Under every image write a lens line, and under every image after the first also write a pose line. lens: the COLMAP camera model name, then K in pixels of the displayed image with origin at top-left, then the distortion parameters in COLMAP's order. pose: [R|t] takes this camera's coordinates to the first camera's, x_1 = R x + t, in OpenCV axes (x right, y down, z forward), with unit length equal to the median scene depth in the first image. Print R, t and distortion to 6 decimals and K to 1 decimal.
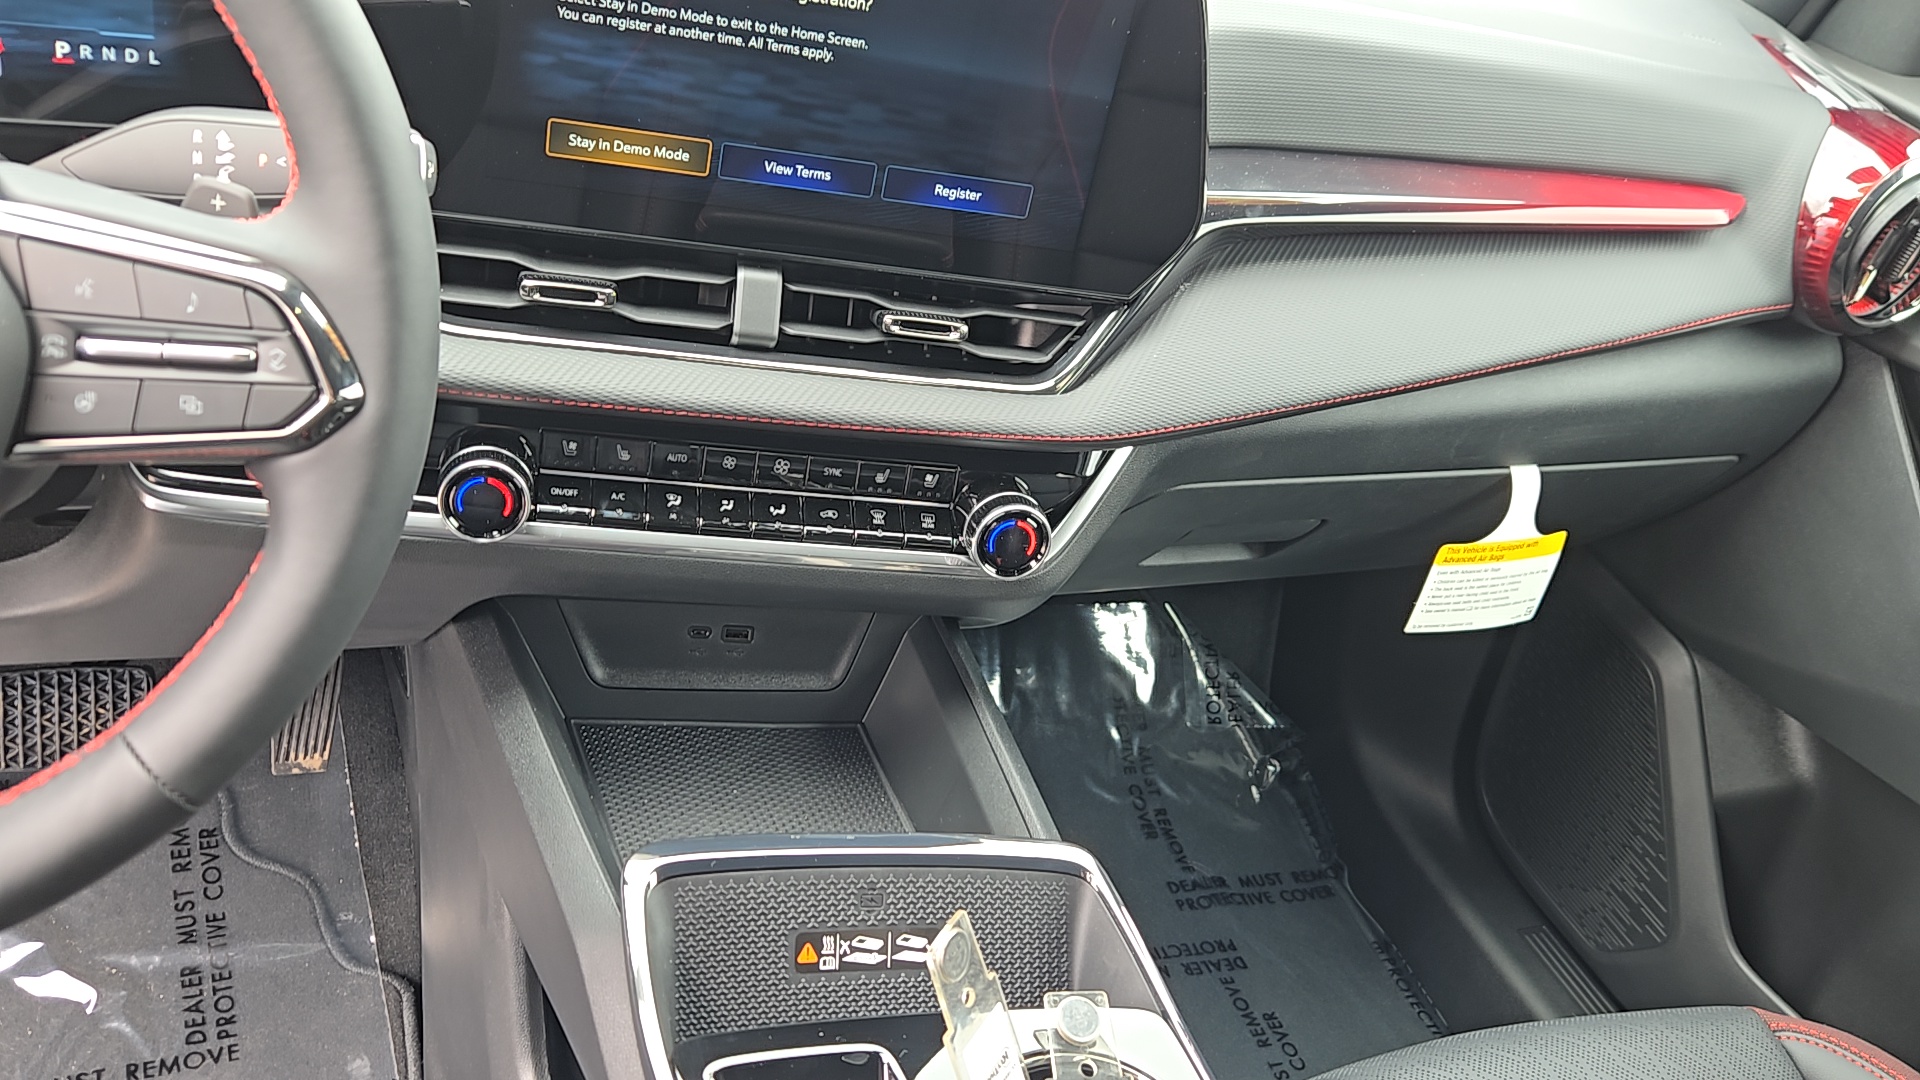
lens RADIAL K [[1599.0, 0, 954.7], [0, 1599.0, 540.2], [0, 0, 1]] dist [0.008051, -0.003447]
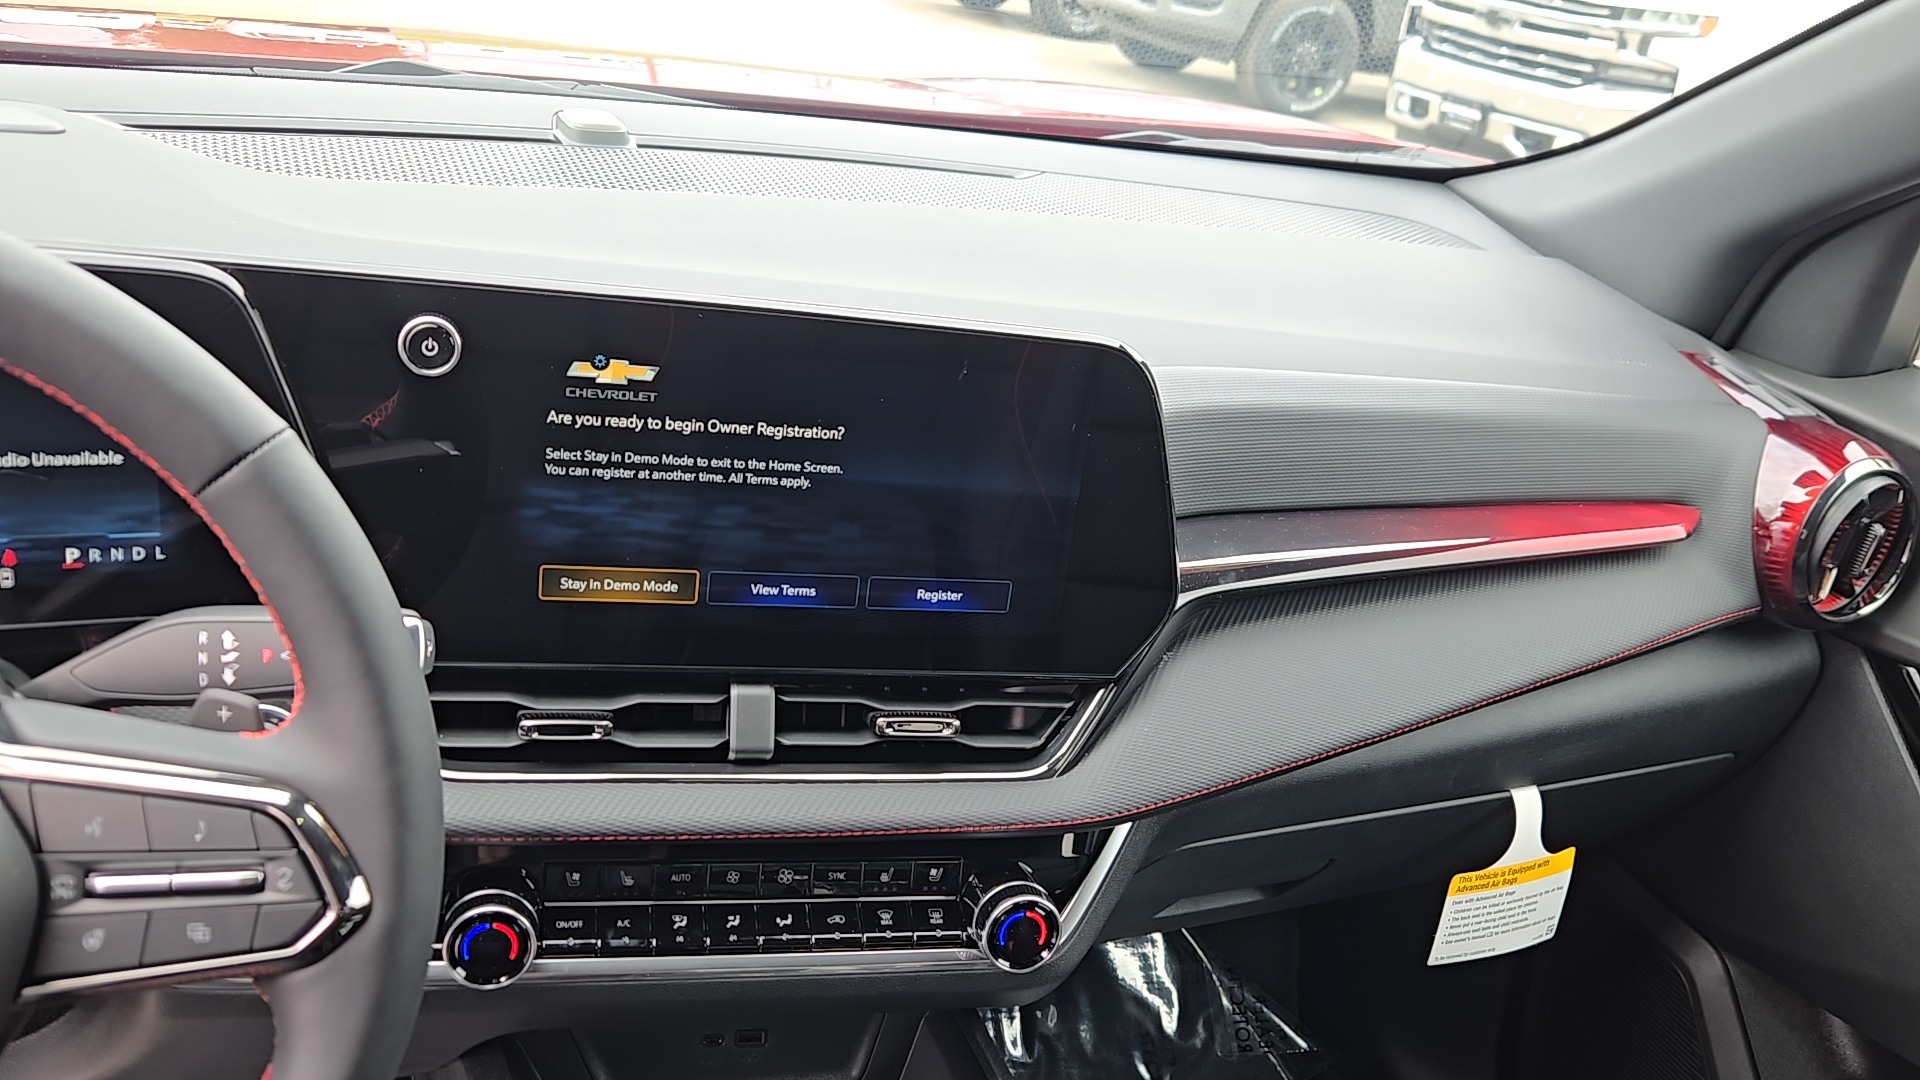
lens RADIAL K [[1599.0, 0, 954.7], [0, 1599.0, 540.2], [0, 0, 1]] dist [0.008051, -0.003447]
pose [[0.996578, -0.081984, 0.010568, 0.003862], [0.082579, 0.981661, -0.171819, -0.076312], [0.003712, 0.172104, 0.985072, -0.021246]]
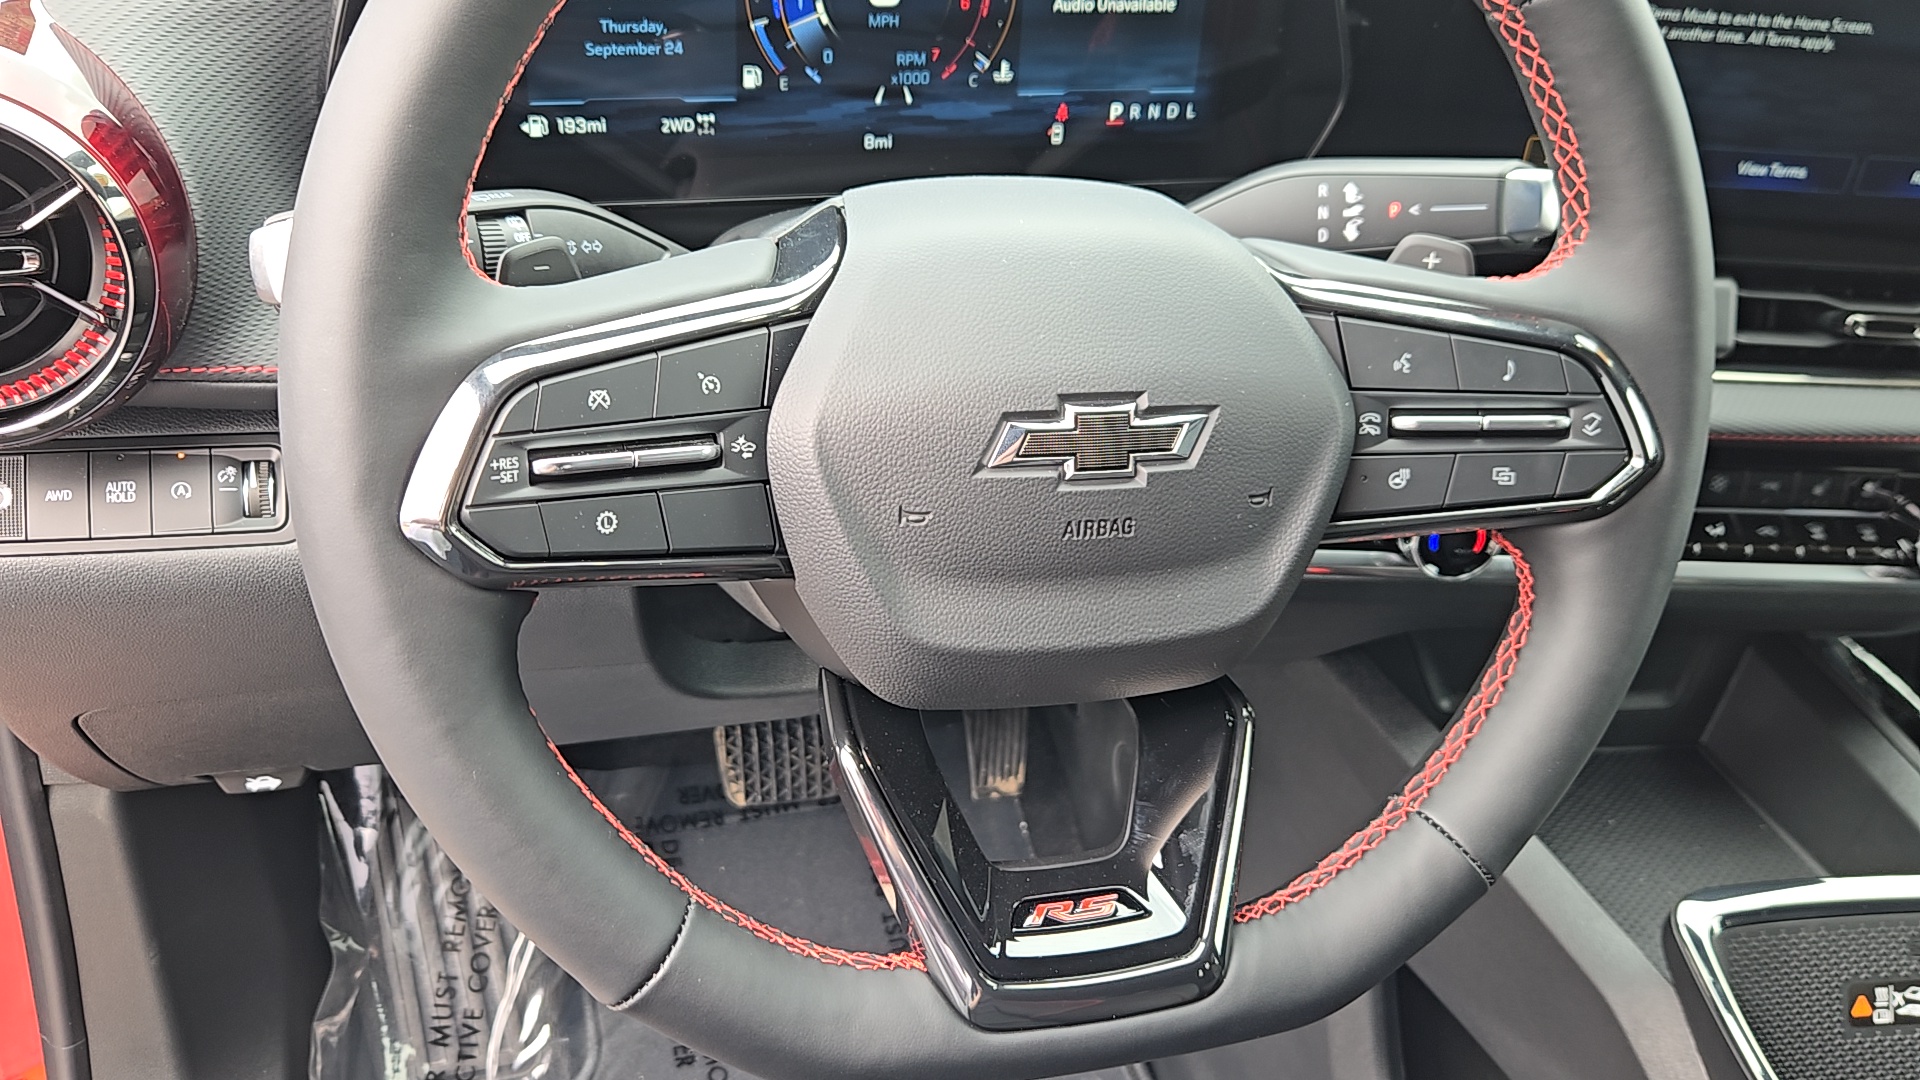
lens RADIAL K [[1603.9, 0, 952.1], [0, 1603.9, 538.3], [0, 0, 1]] dist [0.002904, -0.002416]
pose [[0.988034, -0.044480, -0.147686, -0.444407], [0.046896, 0.998816, 0.012918, -0.050356], [0.146937, -0.019690, 0.988950, -0.003912]]
